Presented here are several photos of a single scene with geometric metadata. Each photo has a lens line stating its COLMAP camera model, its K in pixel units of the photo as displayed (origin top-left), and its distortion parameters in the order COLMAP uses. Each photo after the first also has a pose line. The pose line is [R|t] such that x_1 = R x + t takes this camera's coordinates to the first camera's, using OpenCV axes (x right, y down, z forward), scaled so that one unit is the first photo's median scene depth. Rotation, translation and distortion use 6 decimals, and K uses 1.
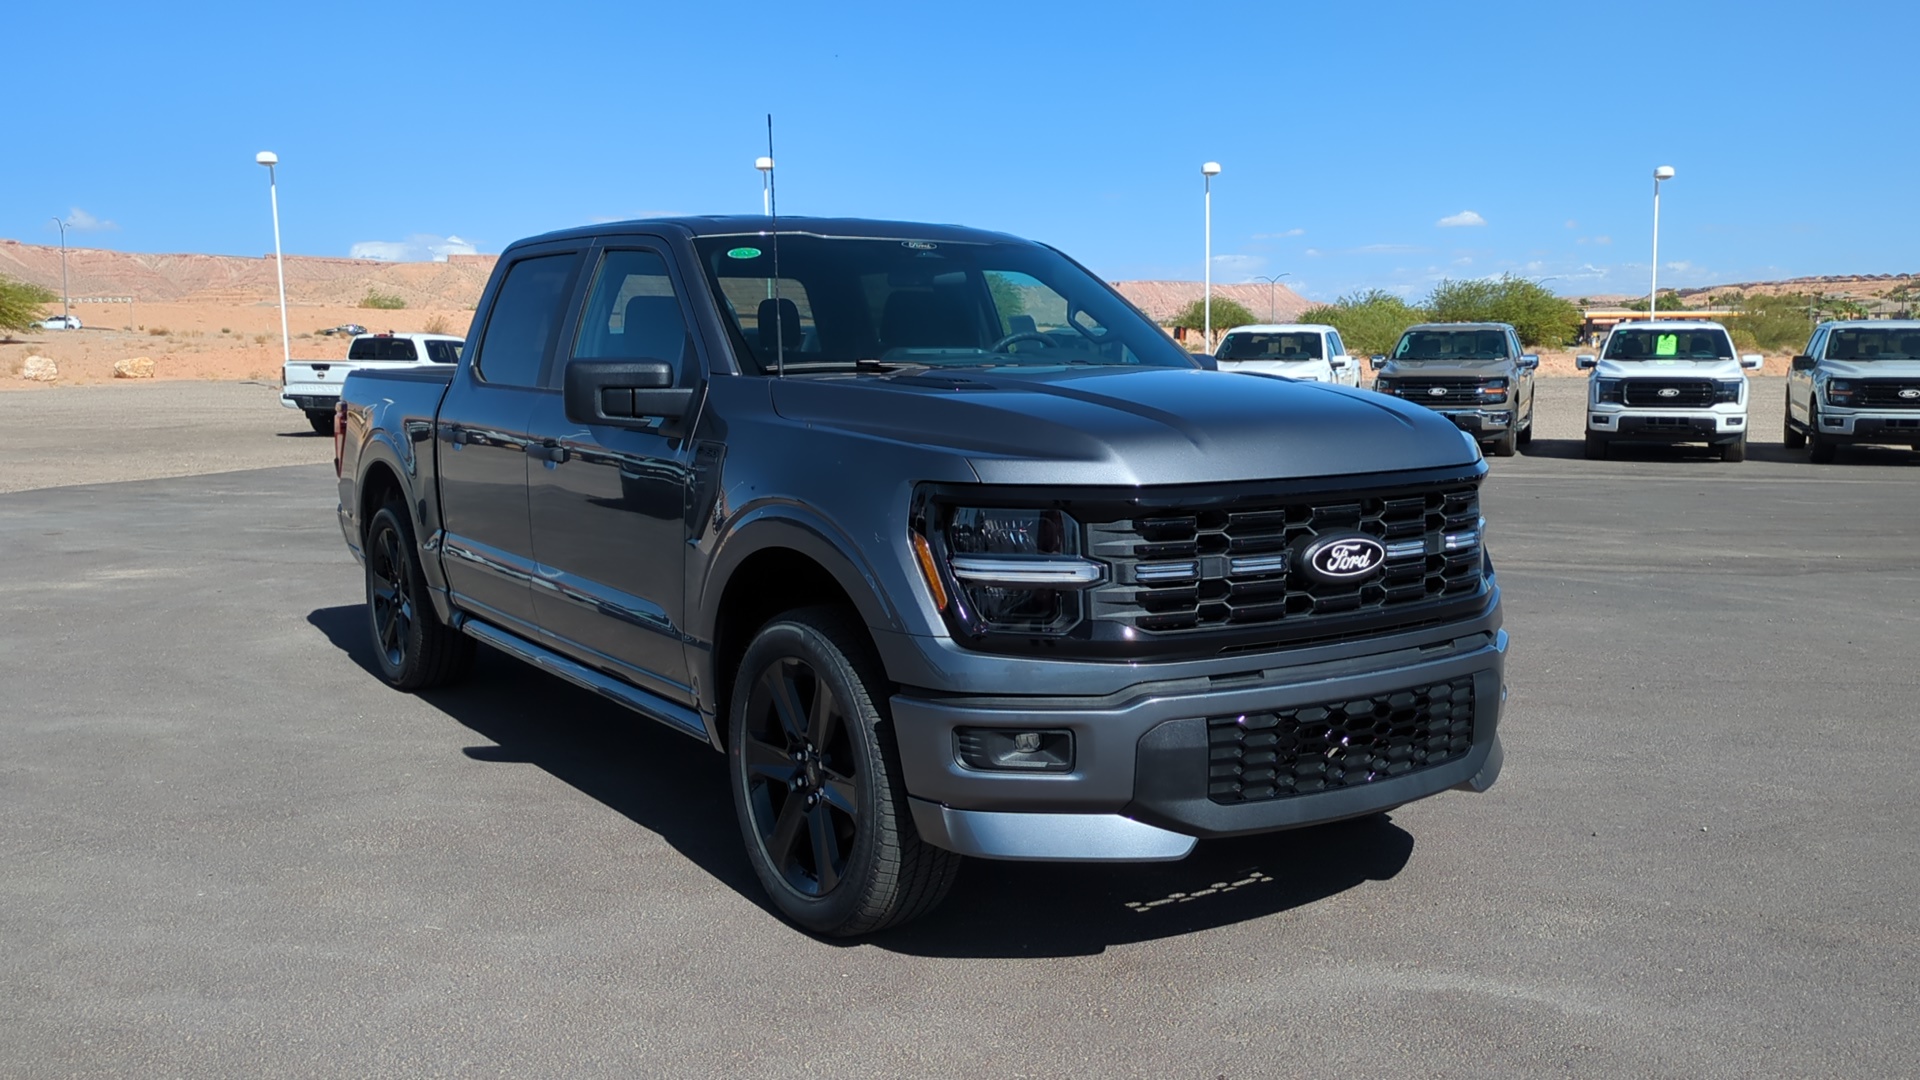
lens RADIAL K [[1652.0, 0, 949.0], [0, 1652.0, 527.3], [0, 0, 1]] dist [0.051646, -0.049215]
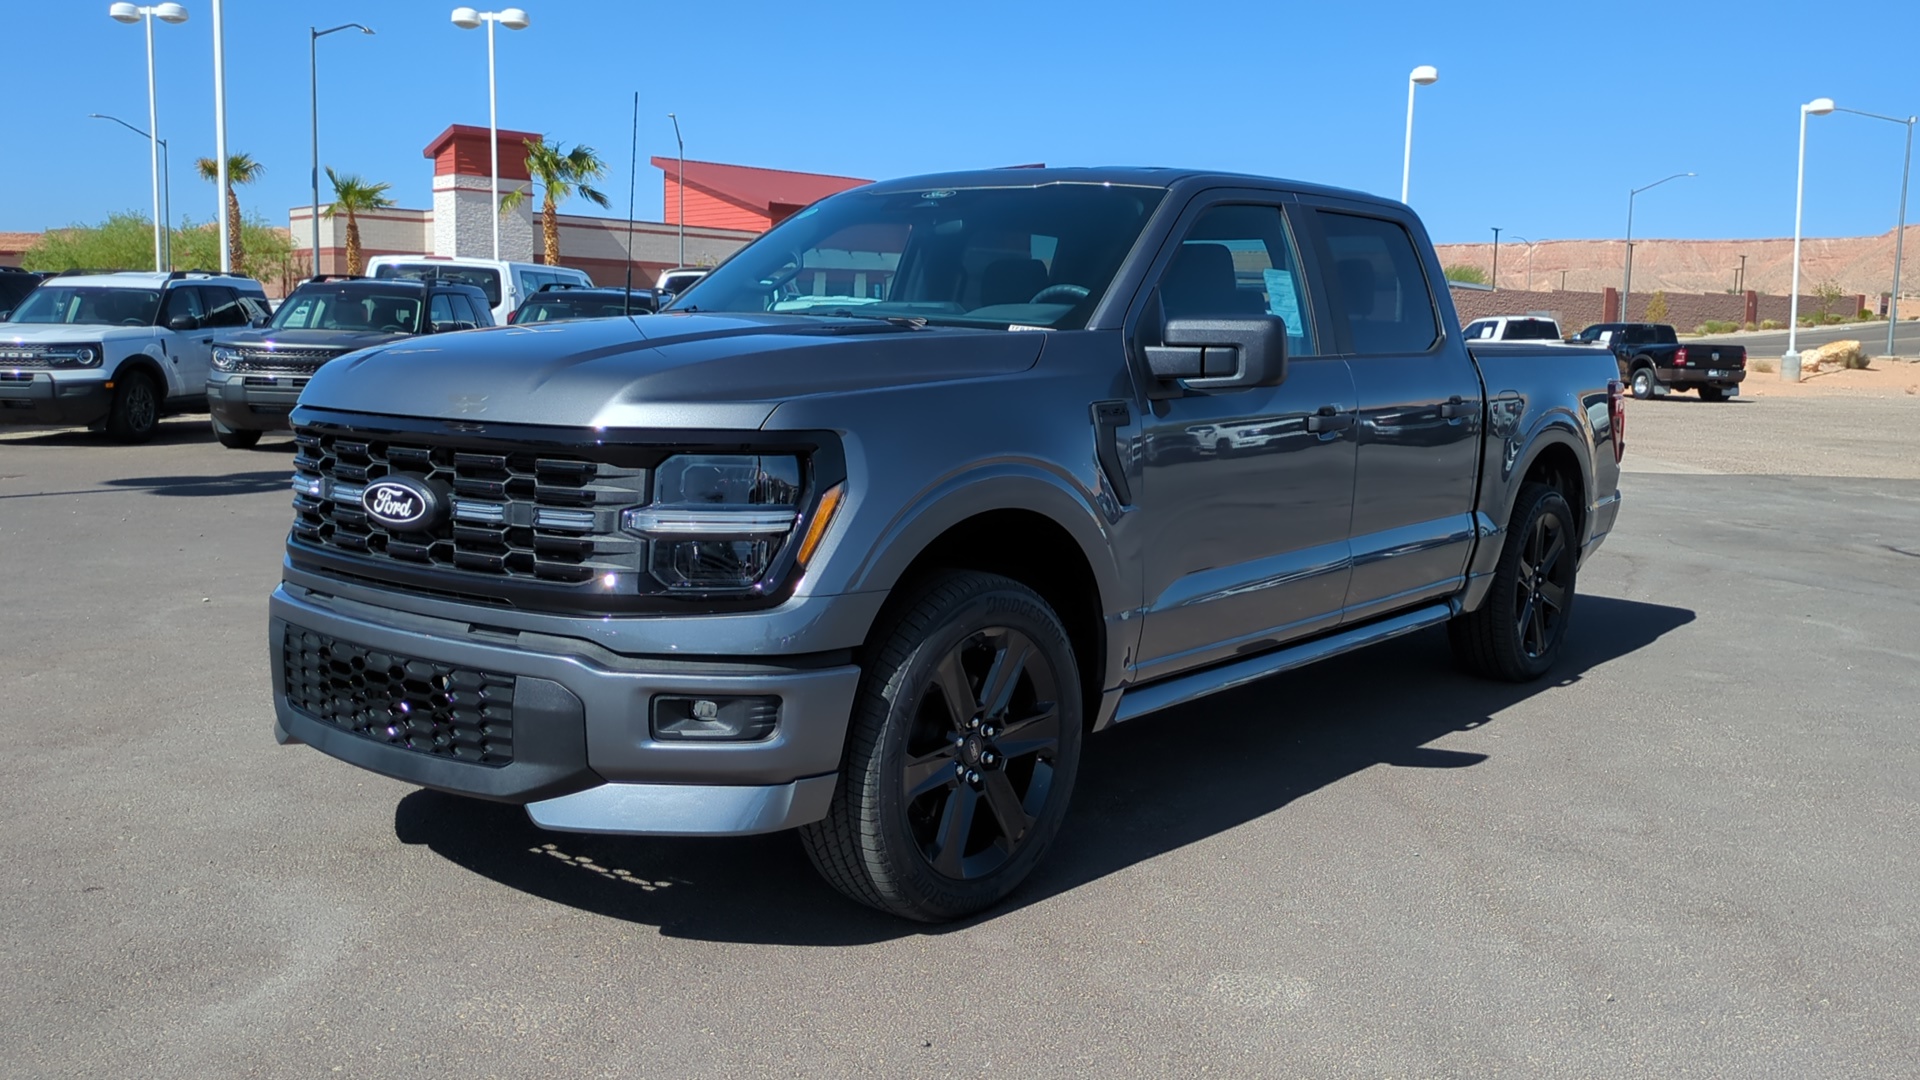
lens RADIAL K [[1652.0, 0, 961.4], [0, 1652.0, 547.4], [0, 0, 1]] dist [0.051646, -0.049215]
pose [[0.304613, 0.133483, -0.943076, 1.231500], [-0.122413, 0.987406, 0.100218, -0.090684], [0.944577, 0.084917, 0.317117, 1.005287]]
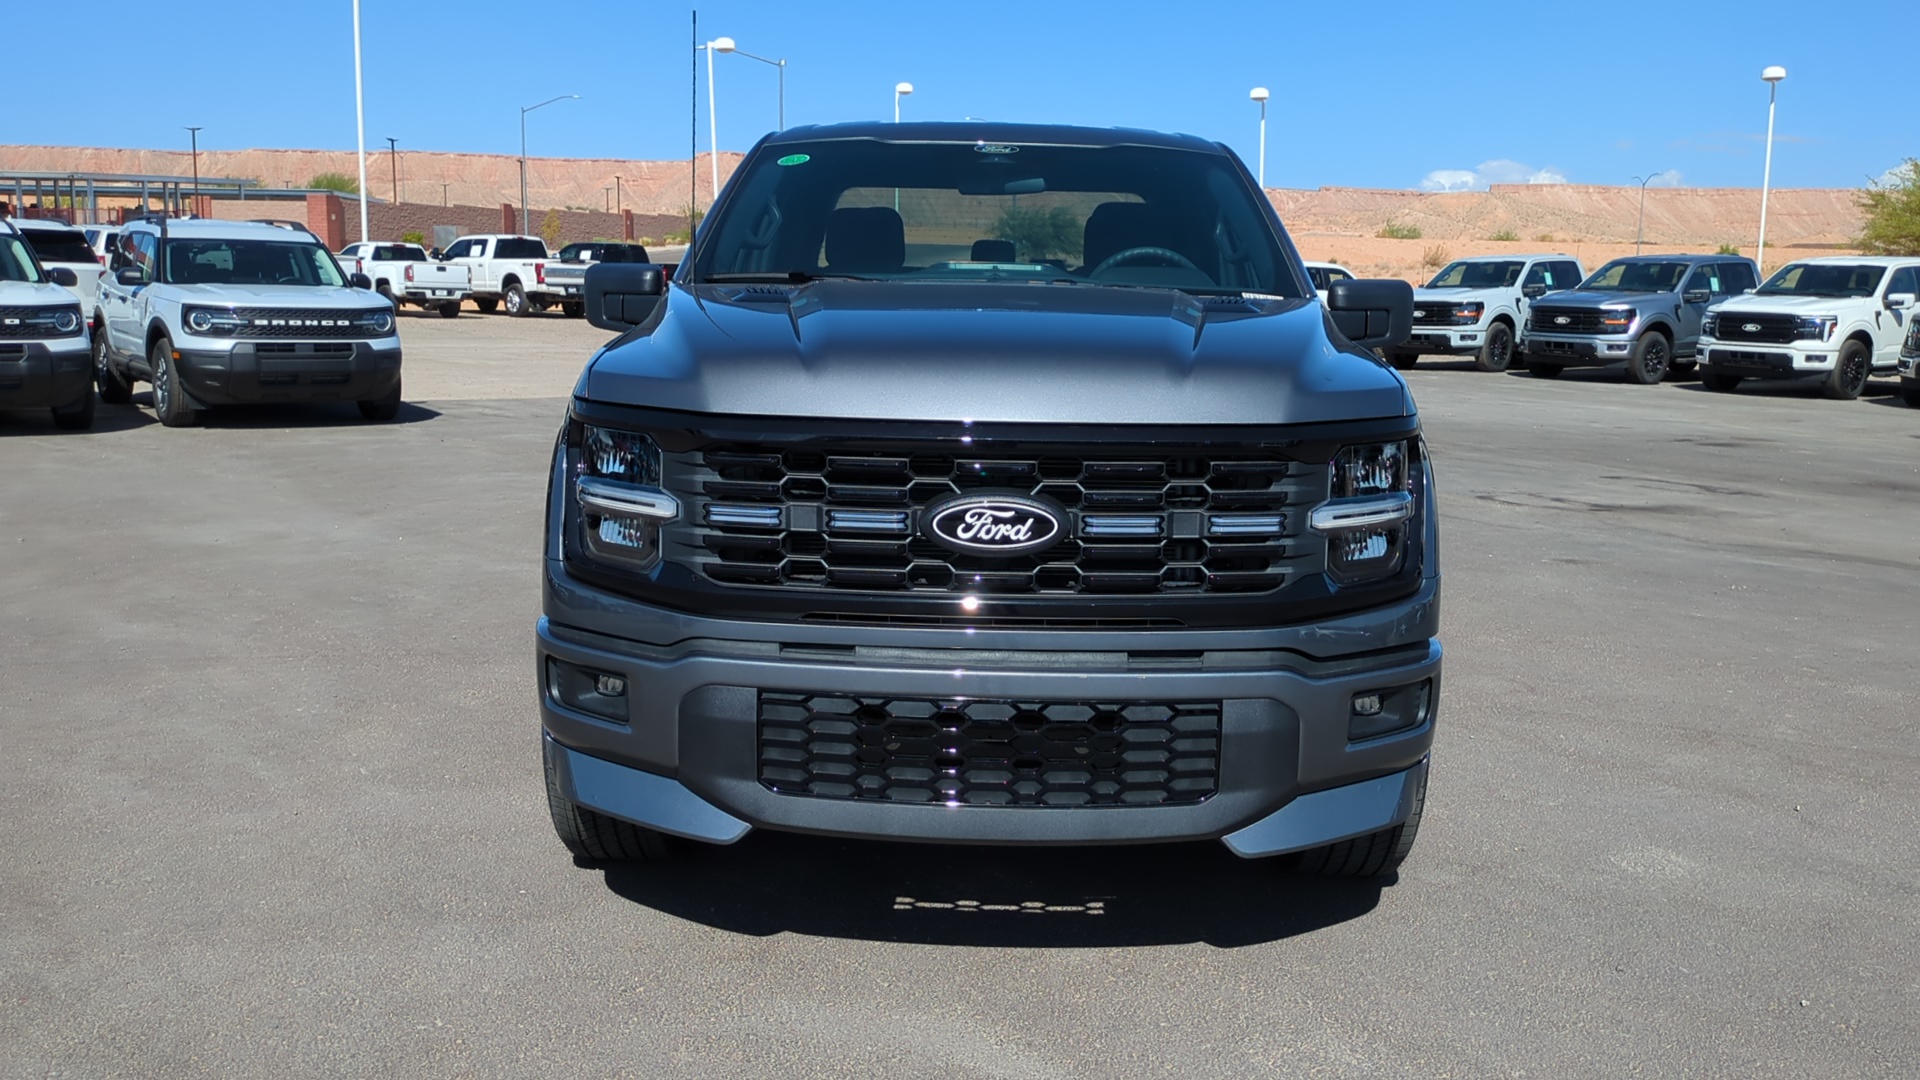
lens RADIAL K [[1652.0, 0, 974.8], [0, 1652.0, 551.8], [0, 0, 1]] dist [0.051646, -0.049215]
pose [[0.821571, 0.115843, -0.558213, 0.677370], [-0.082758, 0.993000, 0.084270, -0.035362], [0.564068, -0.023037, 0.825407, 0.336213]]
